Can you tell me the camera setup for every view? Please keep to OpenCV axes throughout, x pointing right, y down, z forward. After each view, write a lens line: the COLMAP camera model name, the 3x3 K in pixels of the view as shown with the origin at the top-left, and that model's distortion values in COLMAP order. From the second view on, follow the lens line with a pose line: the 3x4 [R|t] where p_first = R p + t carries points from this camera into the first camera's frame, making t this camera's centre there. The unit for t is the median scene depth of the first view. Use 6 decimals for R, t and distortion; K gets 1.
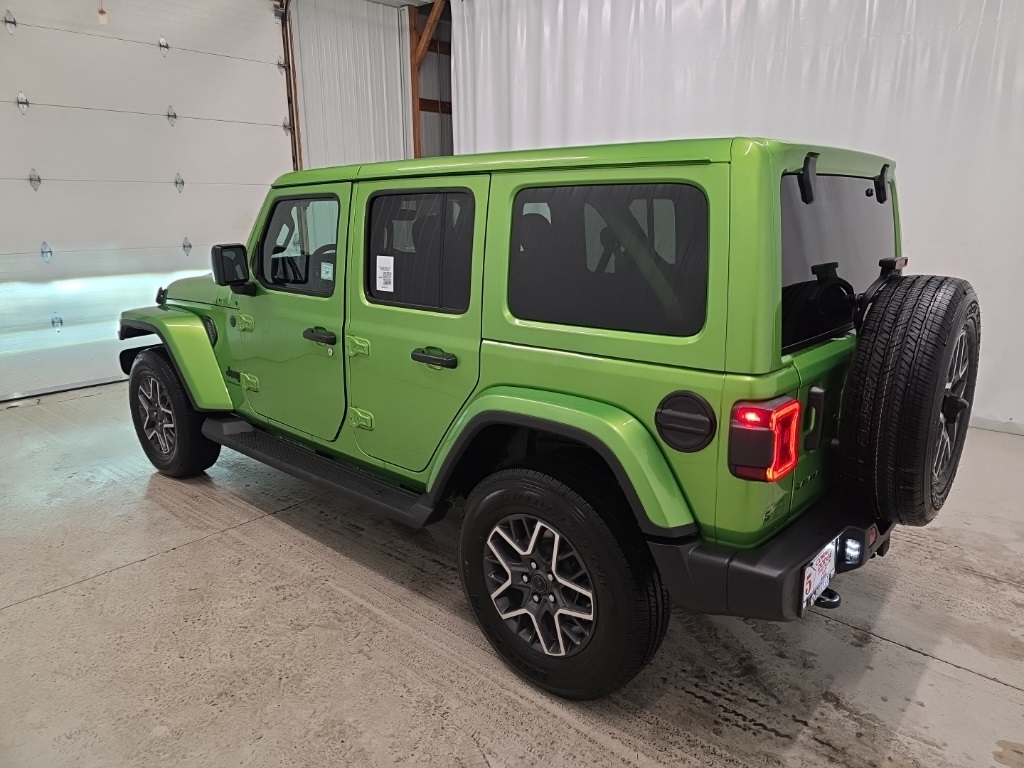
lens RADIAL K [[686.5, 0, 504.1], [0, 686.5, 367.7], [0, 0, 1]] dist [0.054688, -0.048406]
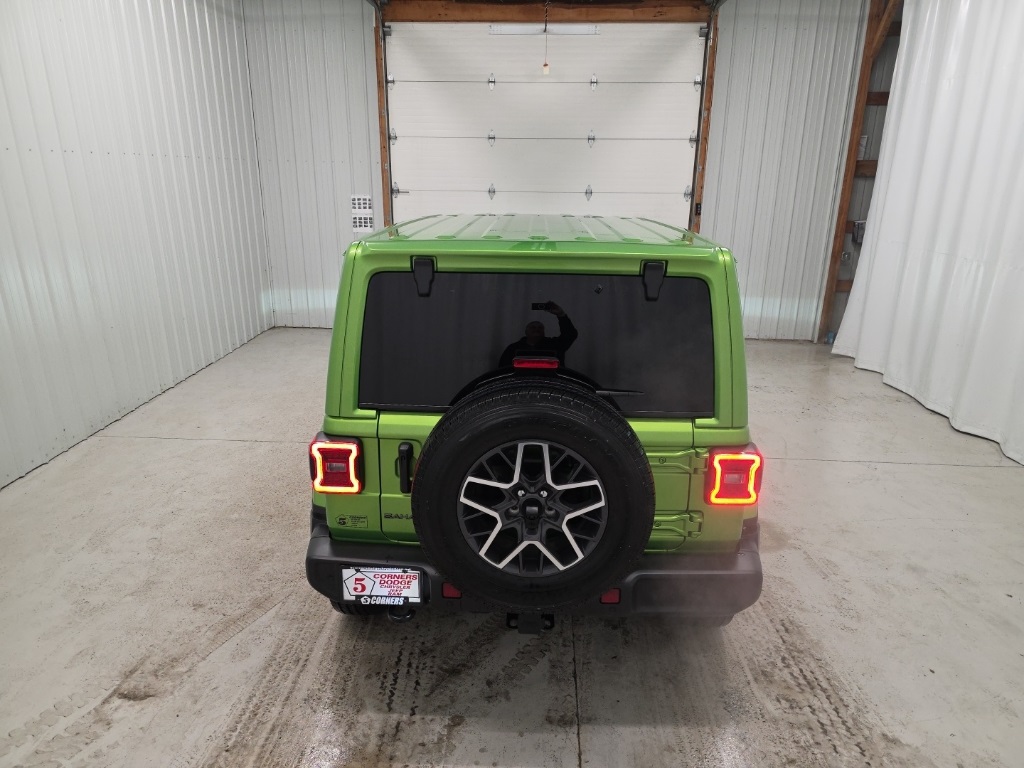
lens RADIAL K [[657.7, 0, 512.0], [0, 657.7, 384.0], [0, 0, 1]] dist [0.067889, -0.049464]
pose [[0.636927, 0.244288, -0.731196, 1.042309], [-0.189263, 0.968989, 0.158870, -0.231315], [0.747331, 0.037200, 0.663410, 0.263751]]
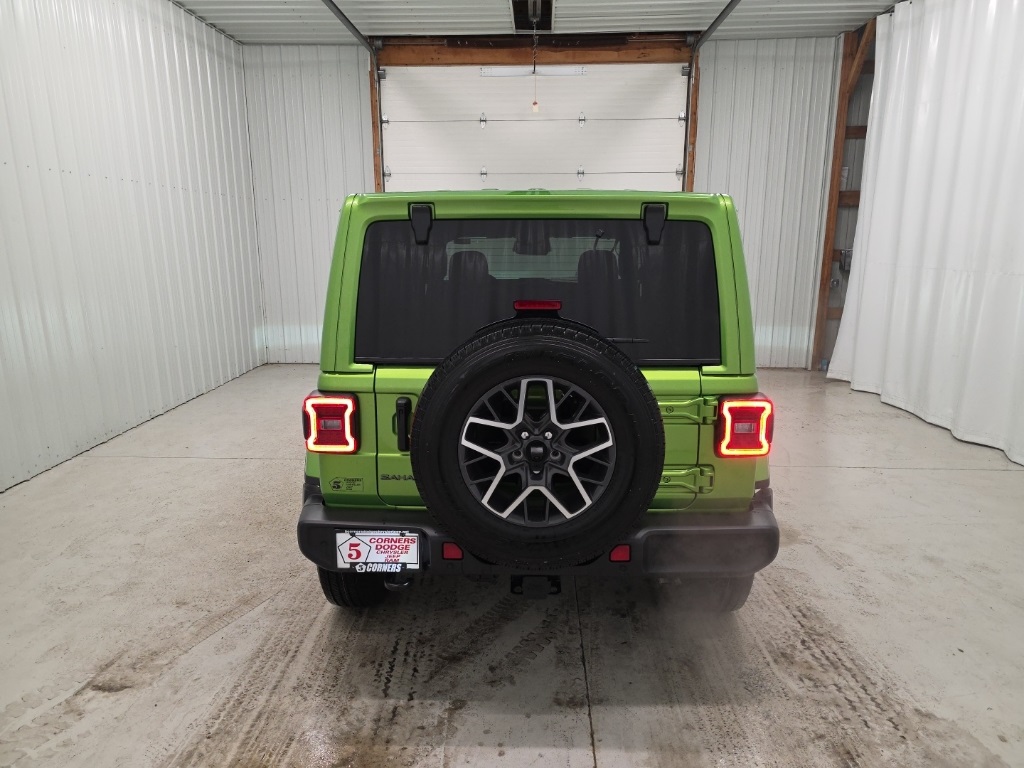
lens RADIAL K [[657.7, 0, 512.0], [0, 657.7, 384.0], [0, 0, 1]] dist [0.067889, -0.049464]
pose [[0.648184, 0.166018, -0.743166, 1.045279], [-0.175178, 0.982279, 0.066645, -0.086043], [0.741060, 0.086989, 0.665780, 0.282274]]
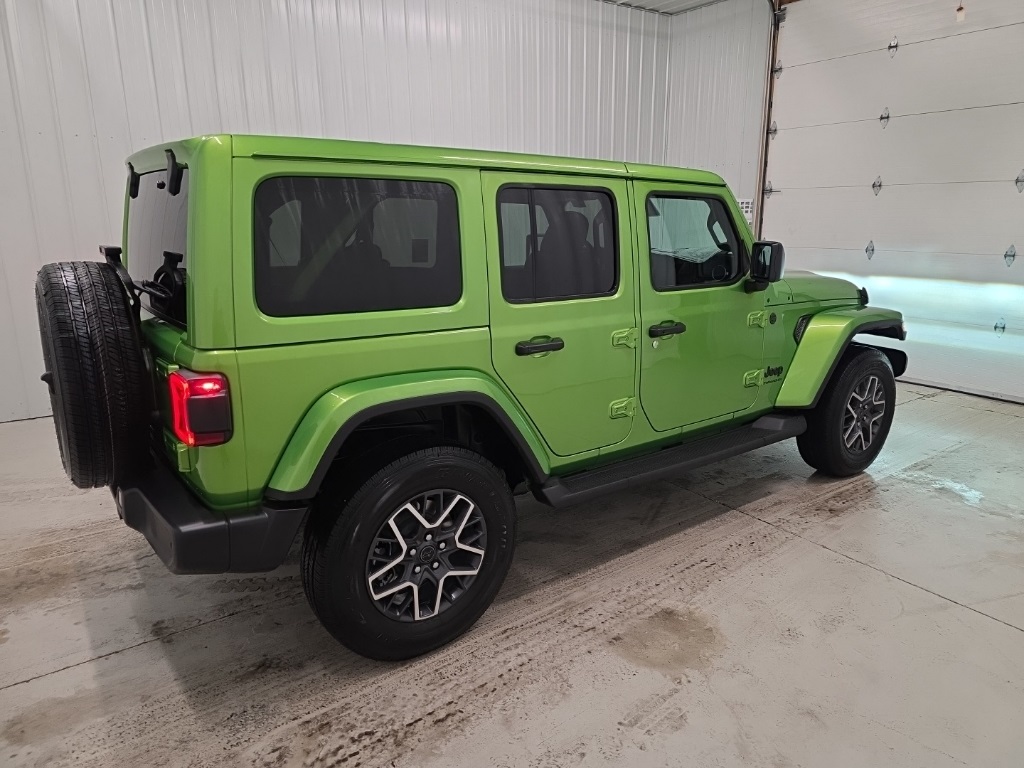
lens RADIAL K [[673.9, 0, 549.4], [0, 673.9, 383.9], [0, 0, 1]] dist [0.032408, -0.030054]
pose [[-0.179992, 0.241861, -0.953471, 1.242580], [-0.223824, 0.933805, 0.279125, -0.342636], [0.957865, 0.263650, -0.113943, 1.528863]]
